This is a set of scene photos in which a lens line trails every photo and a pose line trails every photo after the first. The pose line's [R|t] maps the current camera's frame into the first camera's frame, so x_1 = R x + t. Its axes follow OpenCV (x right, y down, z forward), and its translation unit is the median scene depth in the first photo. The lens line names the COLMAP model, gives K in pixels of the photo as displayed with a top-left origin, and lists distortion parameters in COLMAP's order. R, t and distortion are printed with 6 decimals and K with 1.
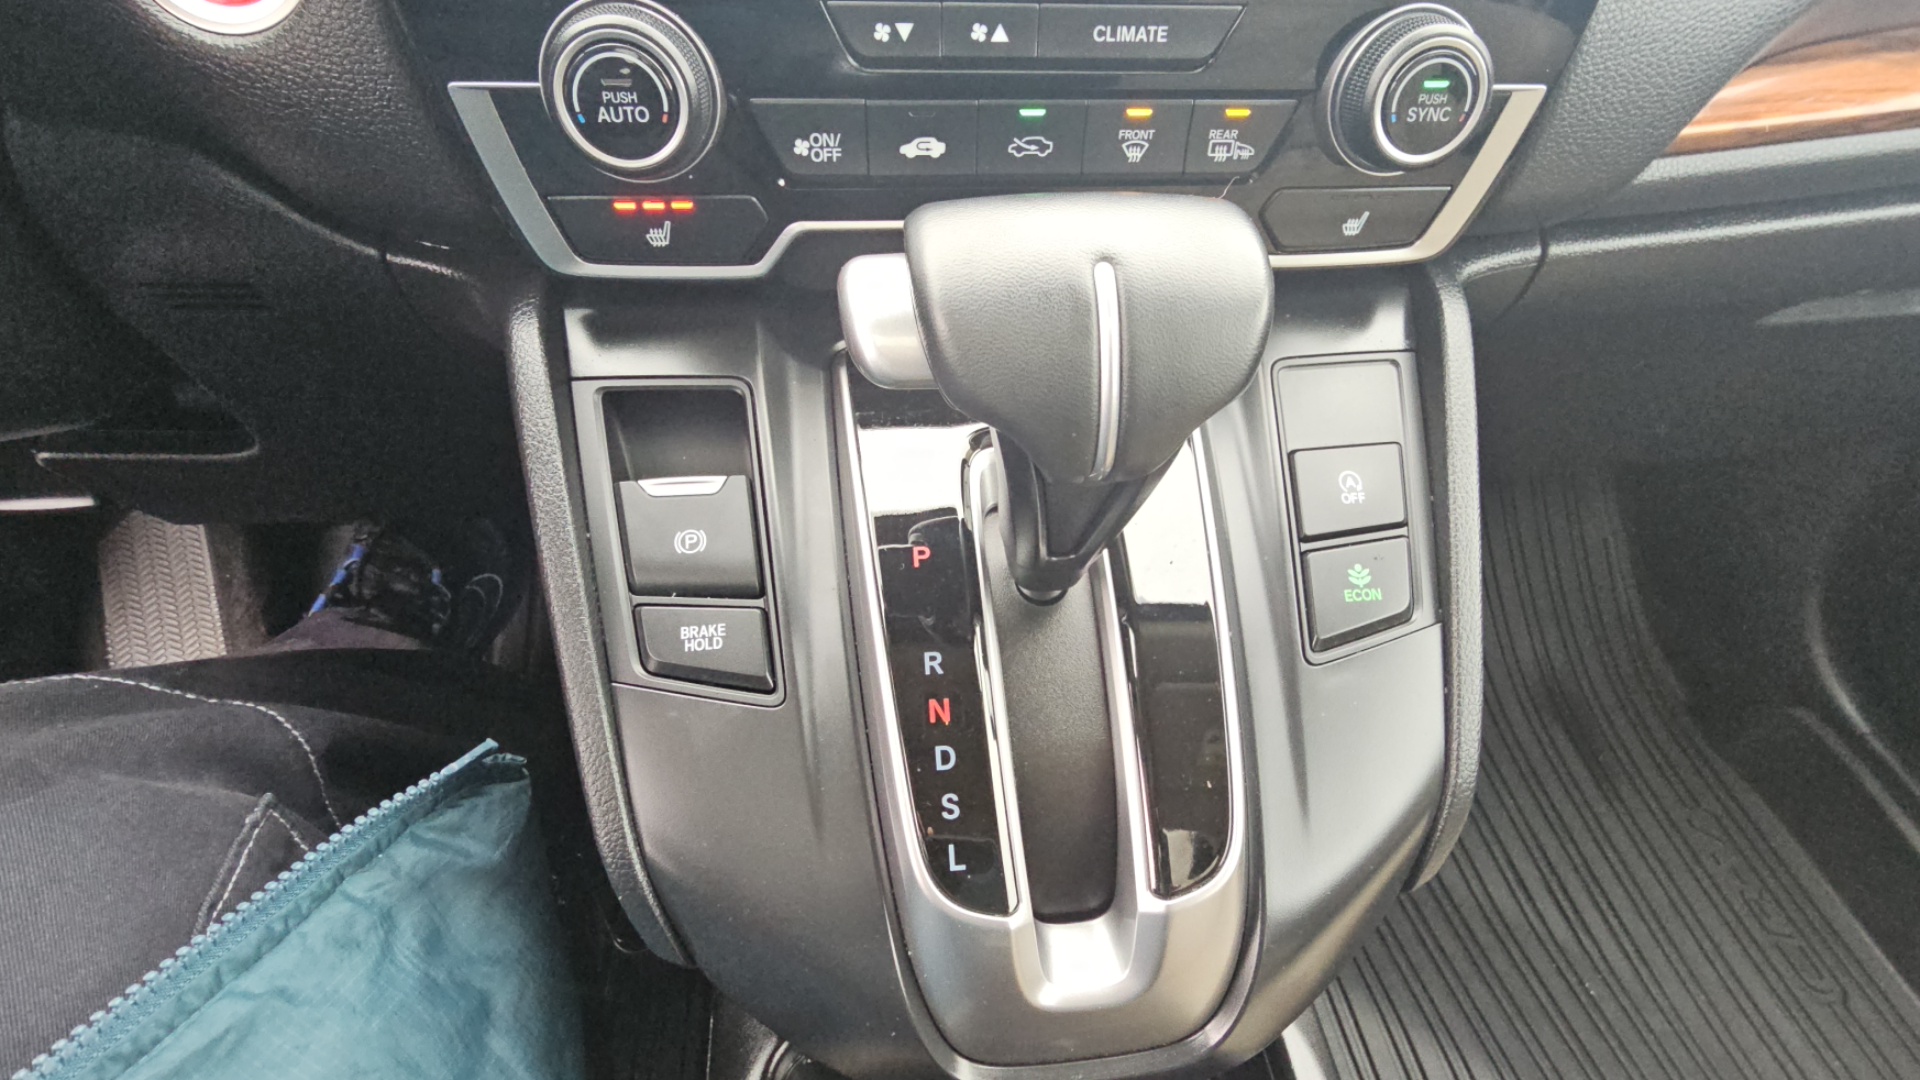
lens RADIAL K [[980.6, 0, 980.7], [0, 980.6, 557.0], [0, 0, 1]] dist [0.005464, -0.002316]
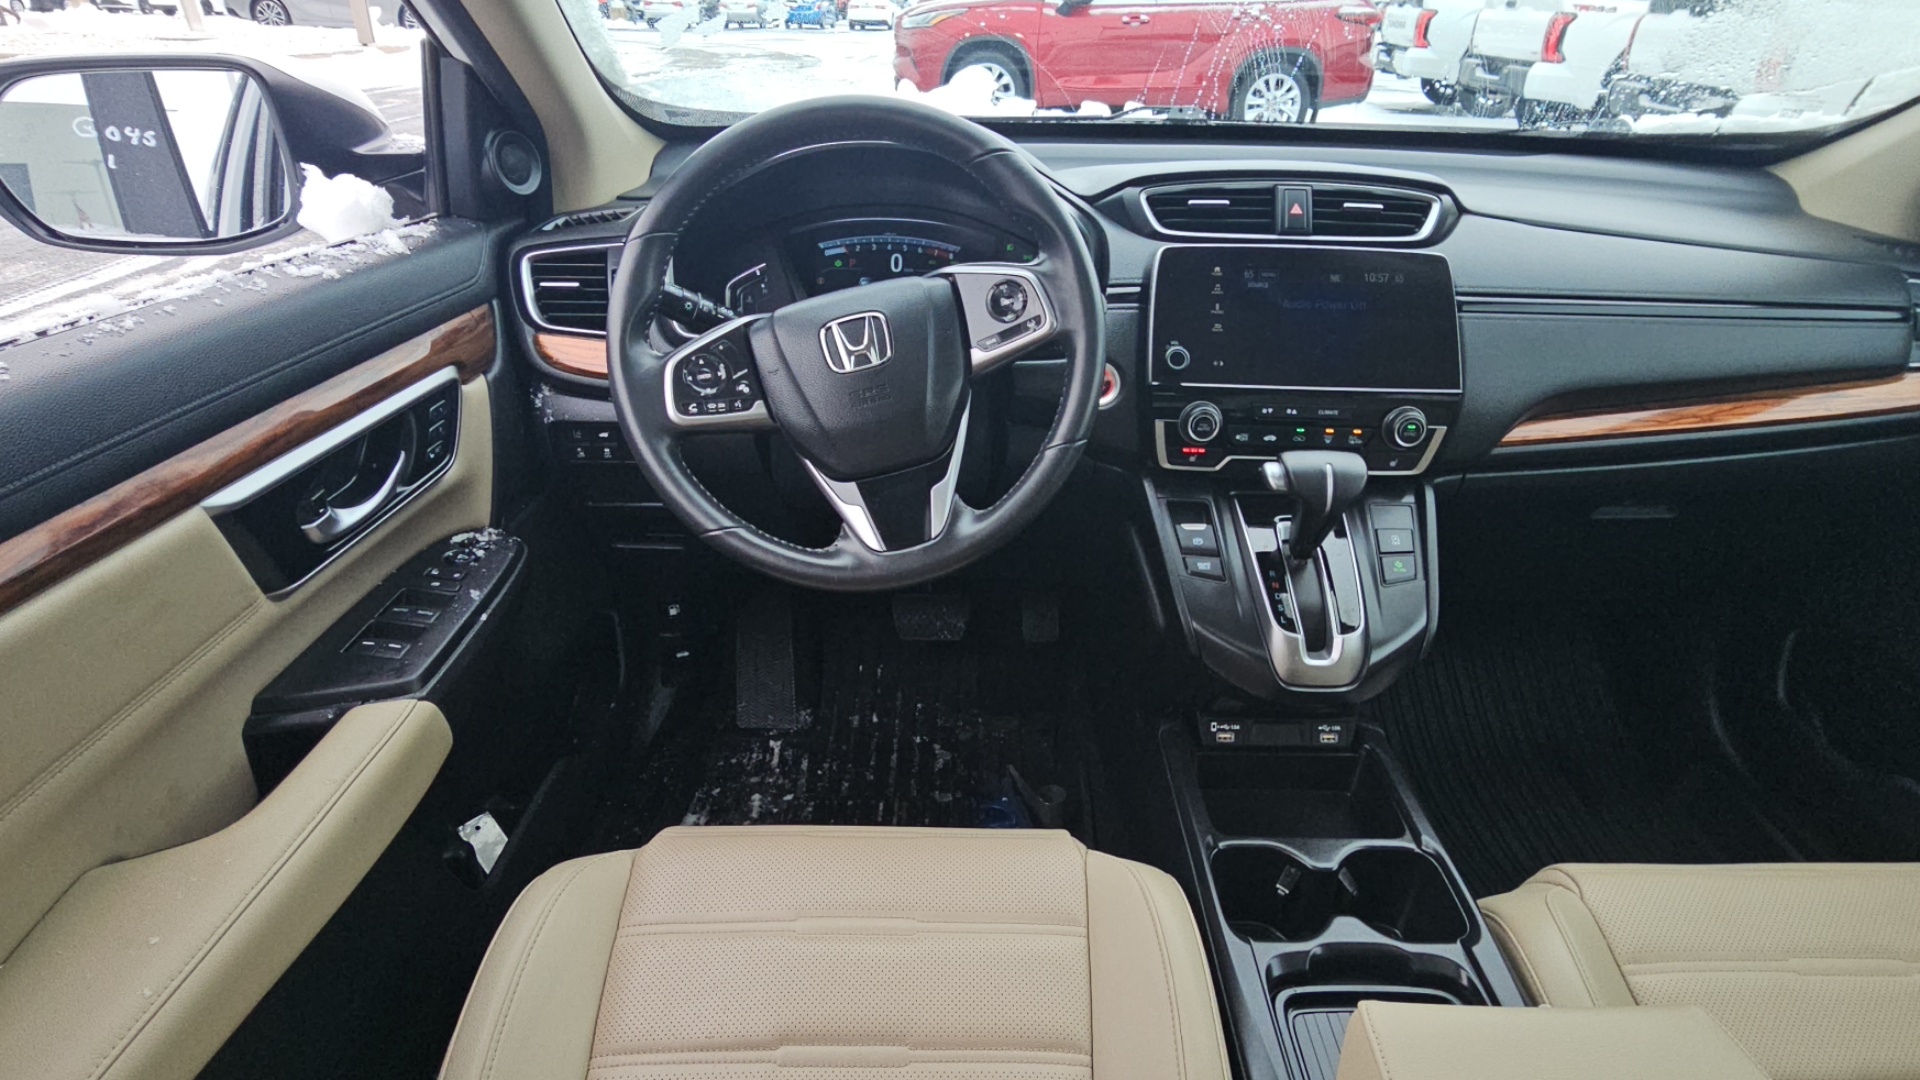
lens RADIAL K [[980.6, 0, 984.6], [0, 980.6, 555.8], [0, 0, 1]] dist [0.005464, -0.002316]
pose [[0.994003, 0.044574, -0.099857, -0.709358], [-0.068335, 0.966097, -0.248972, 0.967082], [0.085374, 0.254303, 0.963349, -2.441223]]
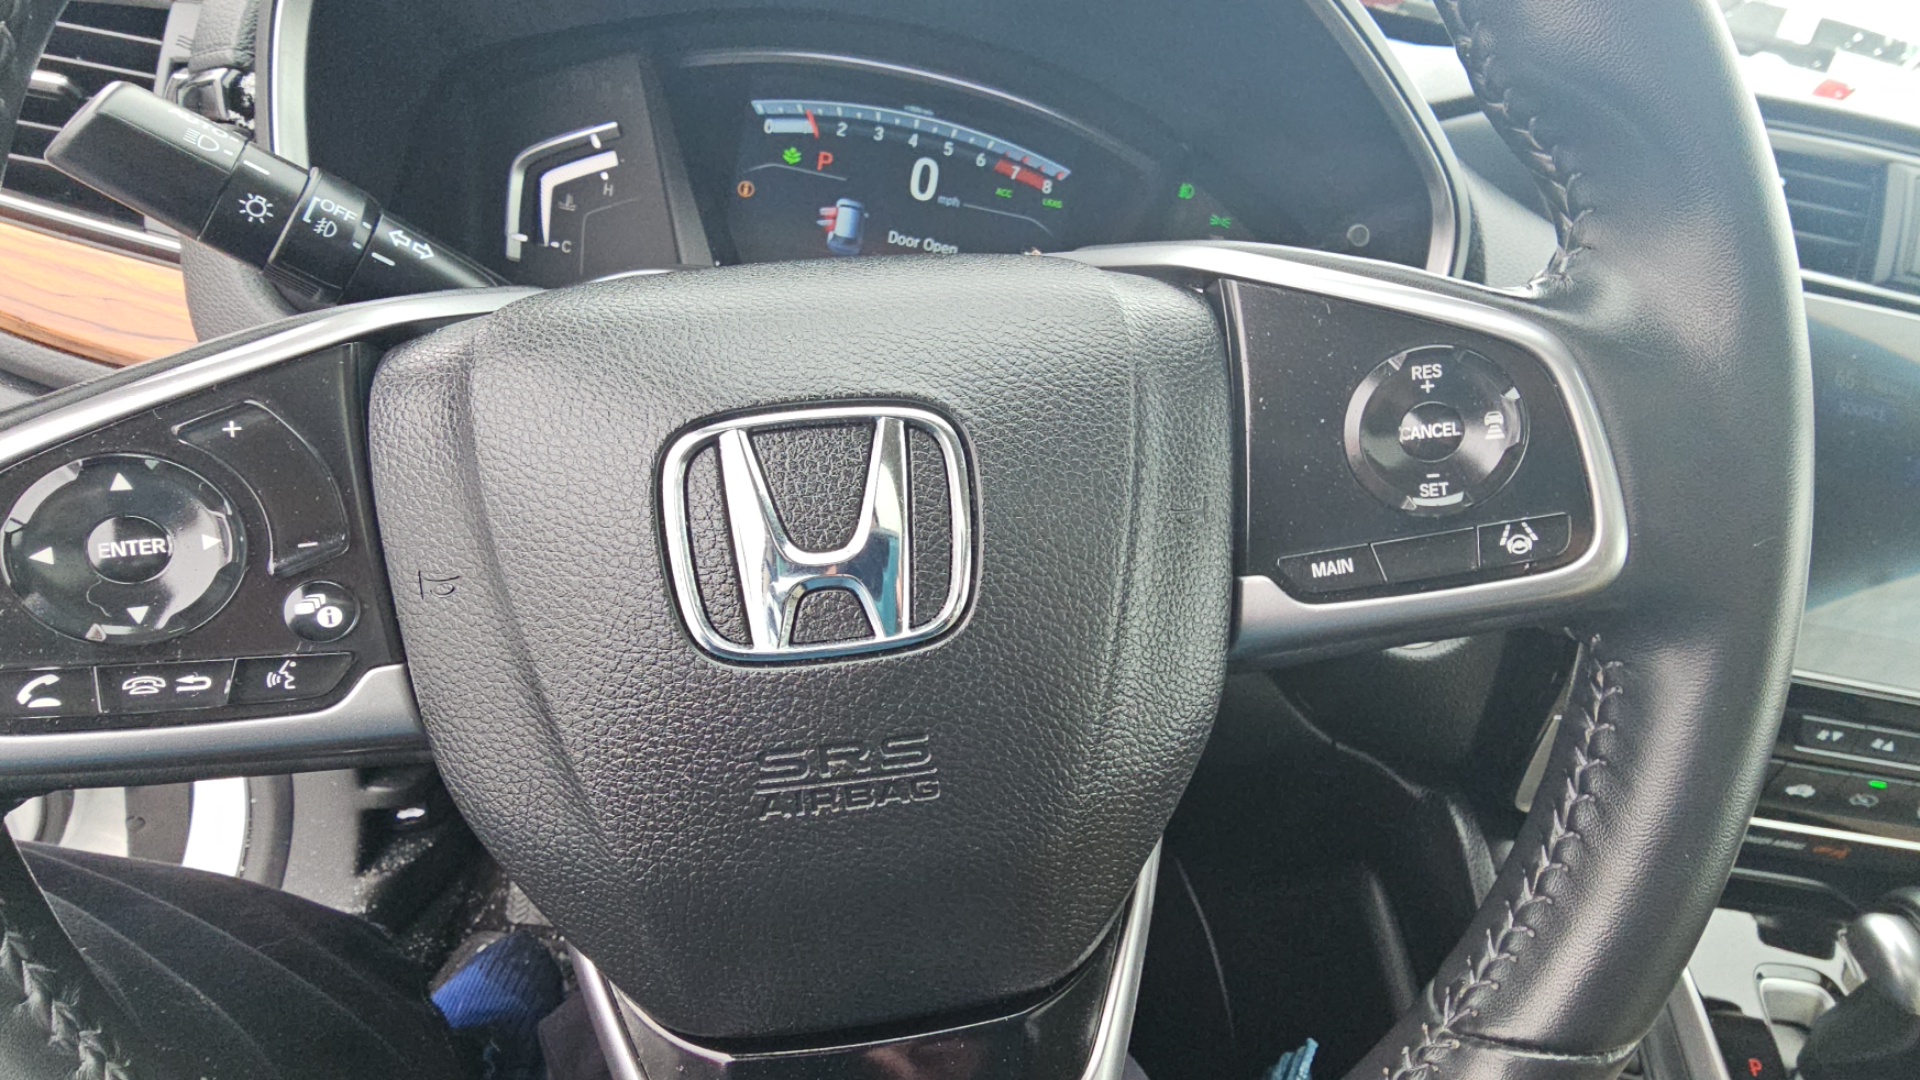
lens RADIAL K [[980.6, 0, 984.0], [0, 980.6, 551.1], [0, 0, 1]] dist [0.005464, -0.002316]
pose [[0.980063, 0.198684, -0.001434, -1.291920], [-0.195066, 0.960798, -0.197019, -0.214167], [-0.037767, 0.193371, 0.980399, -0.485697]]
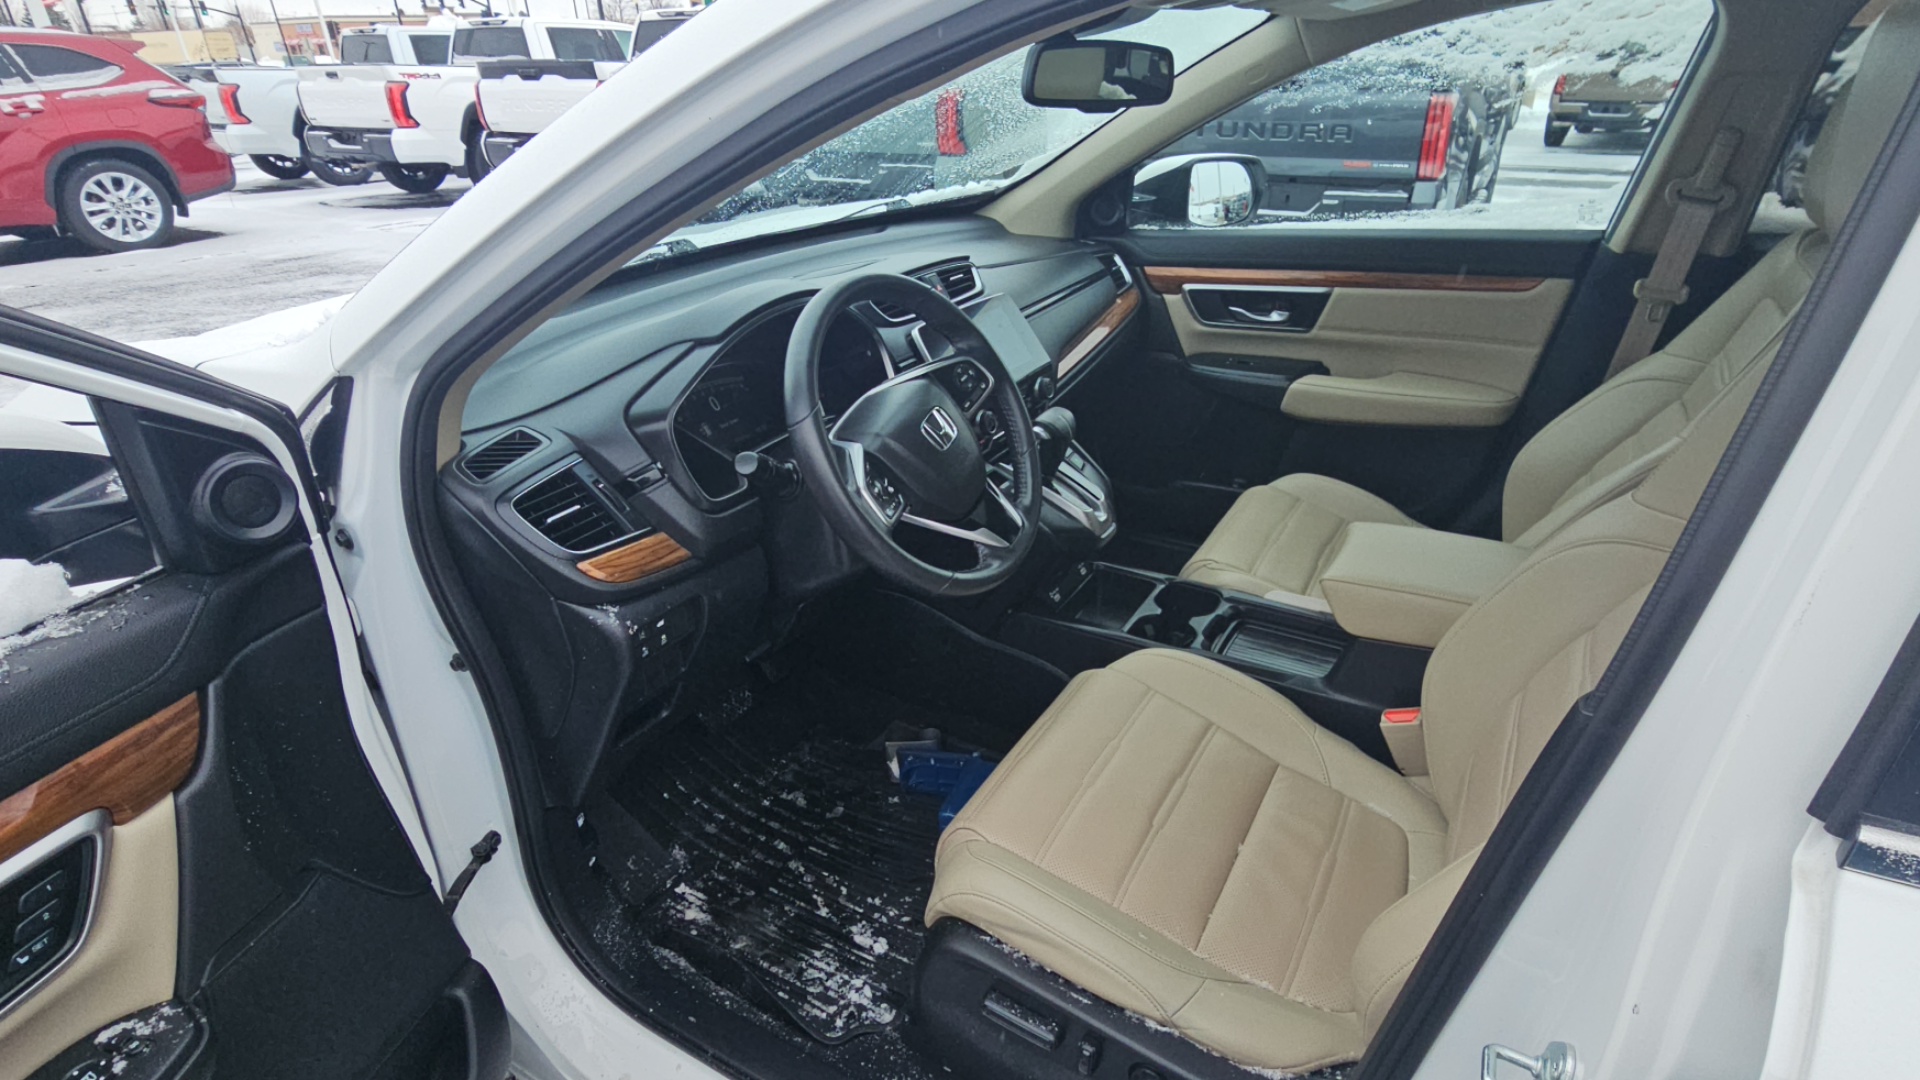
lens RADIAL K [[980.6, 0, 988.1], [0, 980.6, 548.6], [0, 0, 1]] dist [0.005464, -0.002316]
pose [[0.589882, -0.406708, 0.697587, -4.442215], [0.591106, 0.806039, -0.029904, 0.335423], [-0.550120, 0.429988, 0.715876, -2.836648]]
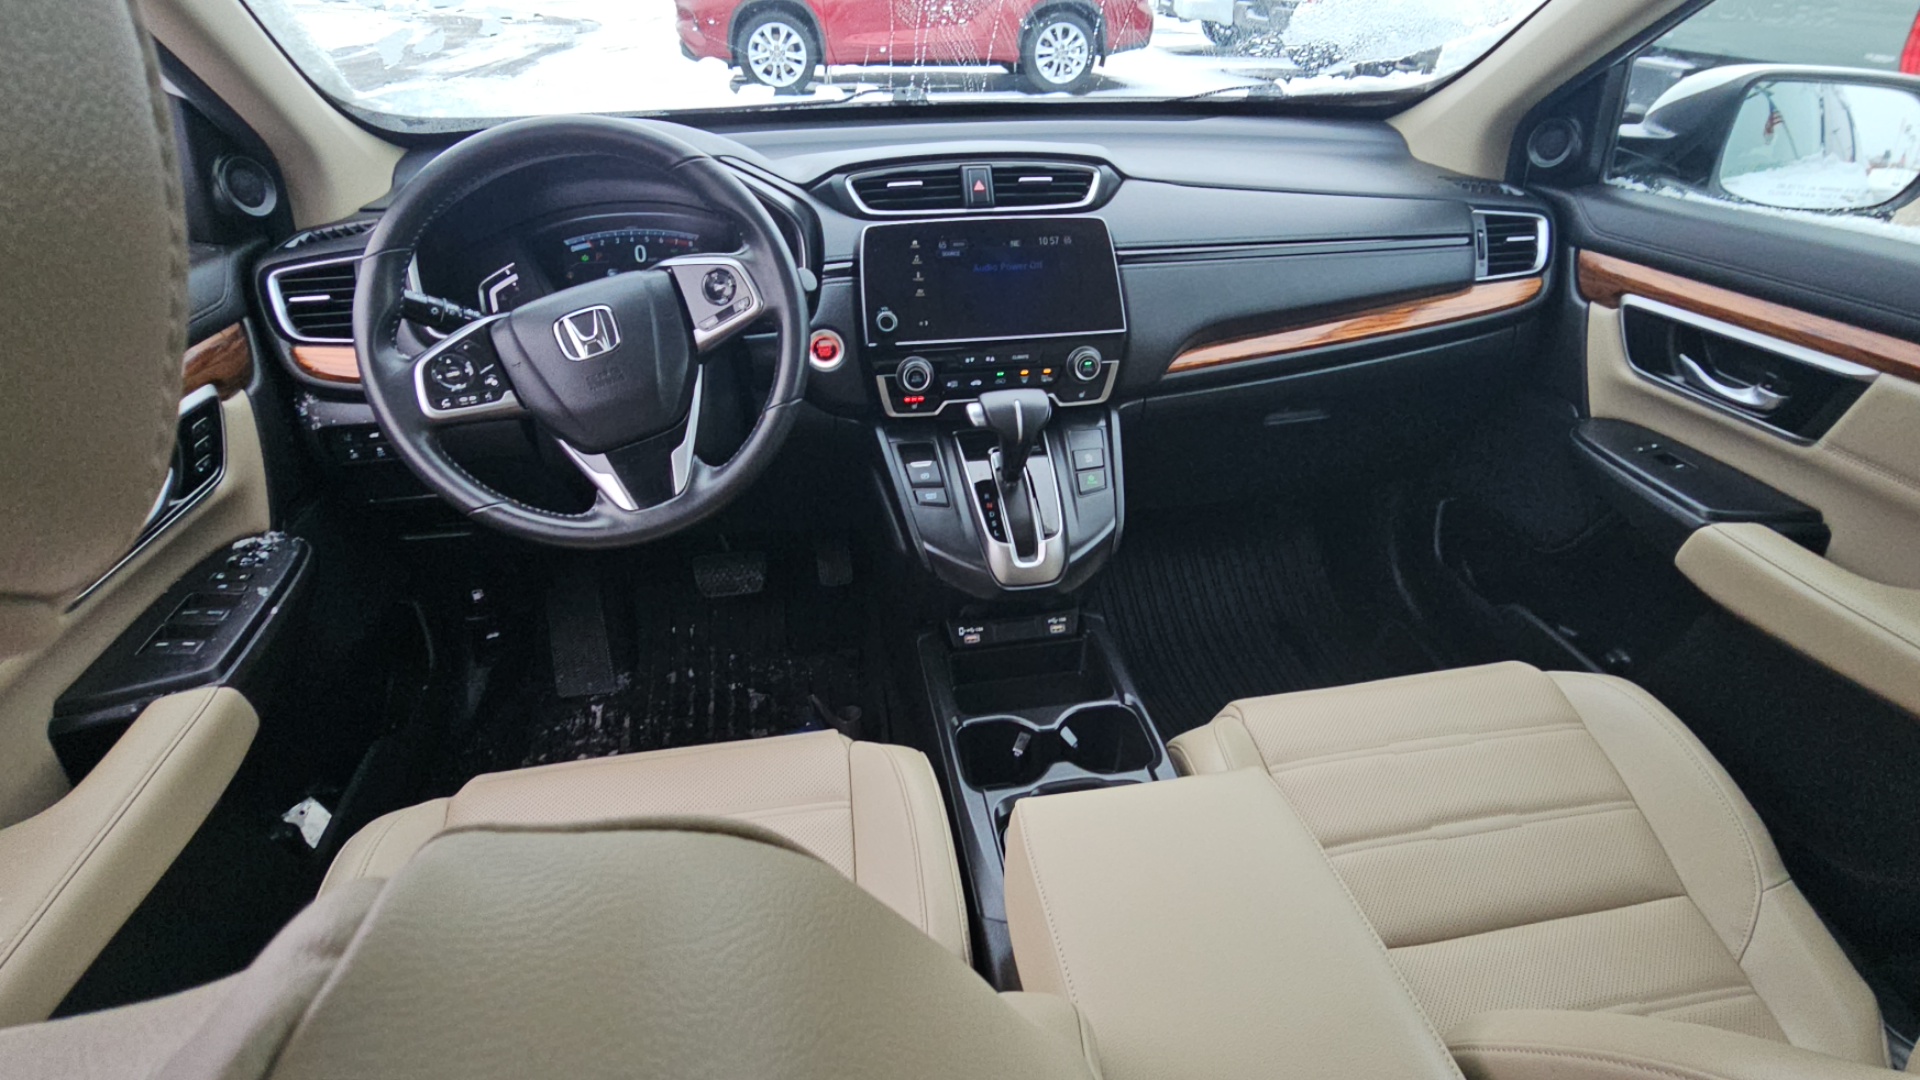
lens RADIAL K [[980.6, 0, 987.2], [0, 980.6, 556.9], [0, 0, 1]] dist [0.005464, -0.002316]
pose [[0.996736, -0.067246, 0.044673, -0.245357], [0.075140, 0.975088, -0.208702, 1.210858], [-0.029525, 0.211378, 0.976958, -2.997446]]
